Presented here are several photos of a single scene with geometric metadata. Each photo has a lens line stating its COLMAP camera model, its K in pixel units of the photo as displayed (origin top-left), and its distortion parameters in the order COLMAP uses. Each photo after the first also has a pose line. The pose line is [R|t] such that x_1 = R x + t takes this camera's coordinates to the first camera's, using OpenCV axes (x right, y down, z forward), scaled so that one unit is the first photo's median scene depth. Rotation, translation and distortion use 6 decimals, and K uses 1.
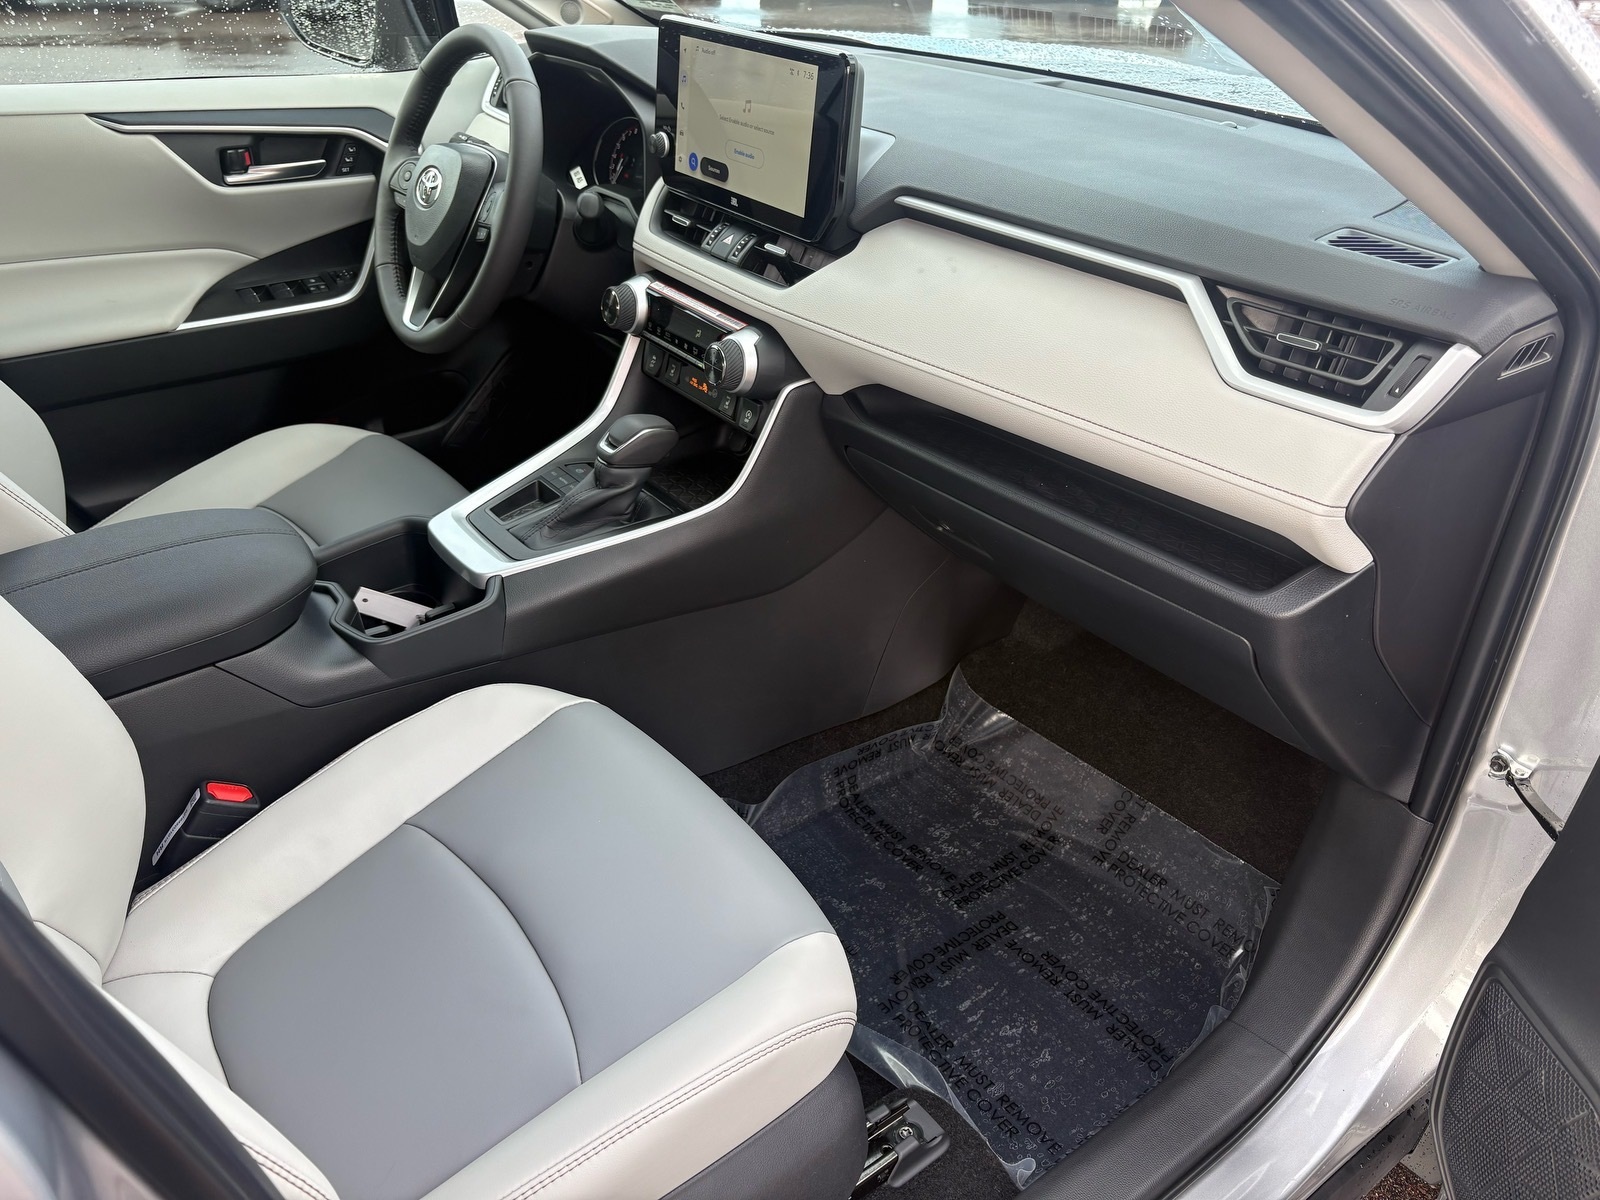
lens RADIAL K [[1222.7, 0, 827.1], [0, 1222.7, 604.2], [0, 0, 1]] dist [0.035118, -0.051787]
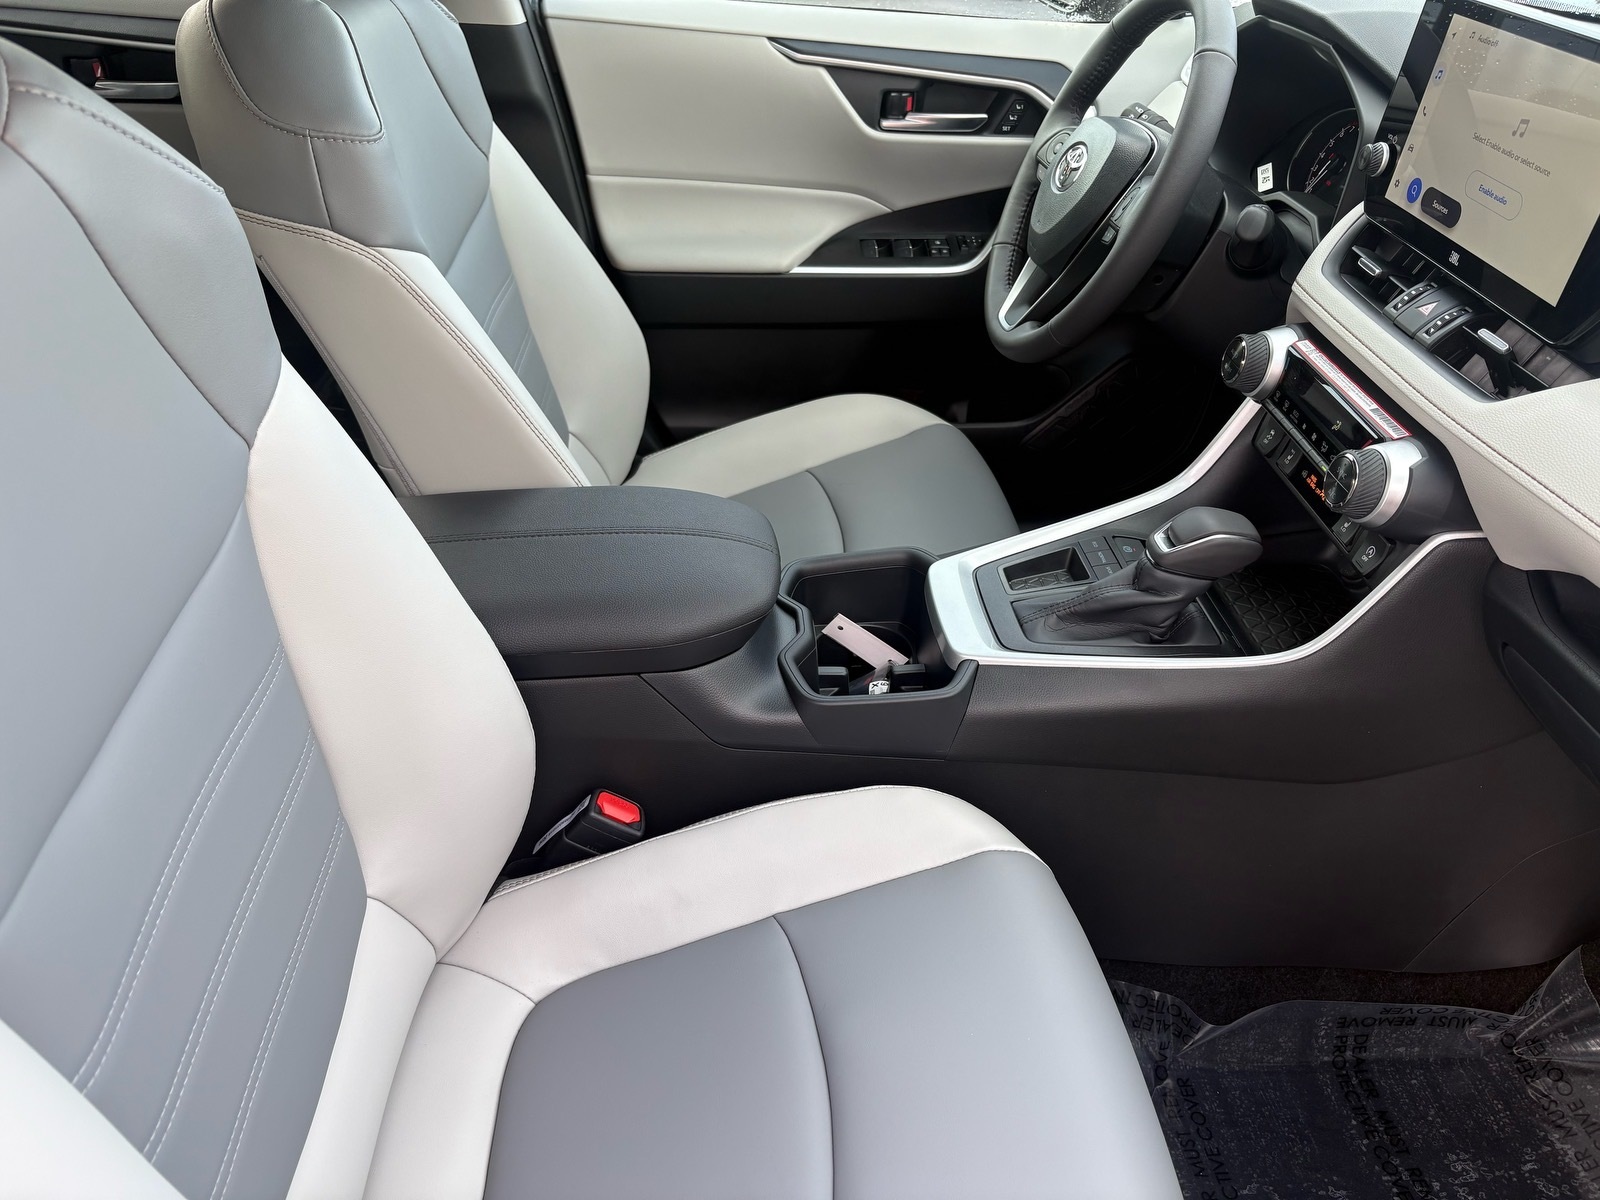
lens RADIAL K [[1222.7, 0, 796.5], [0, 1222.7, 606.0], [0, 0, 1]] dist [0.035118, -0.051787]
pose [[0.834124, 0.309464, -0.456585, -0.006683], [-0.291250, 0.950083, 0.111869, -0.101422], [0.468413, 0.039668, 0.882619, 0.199978]]
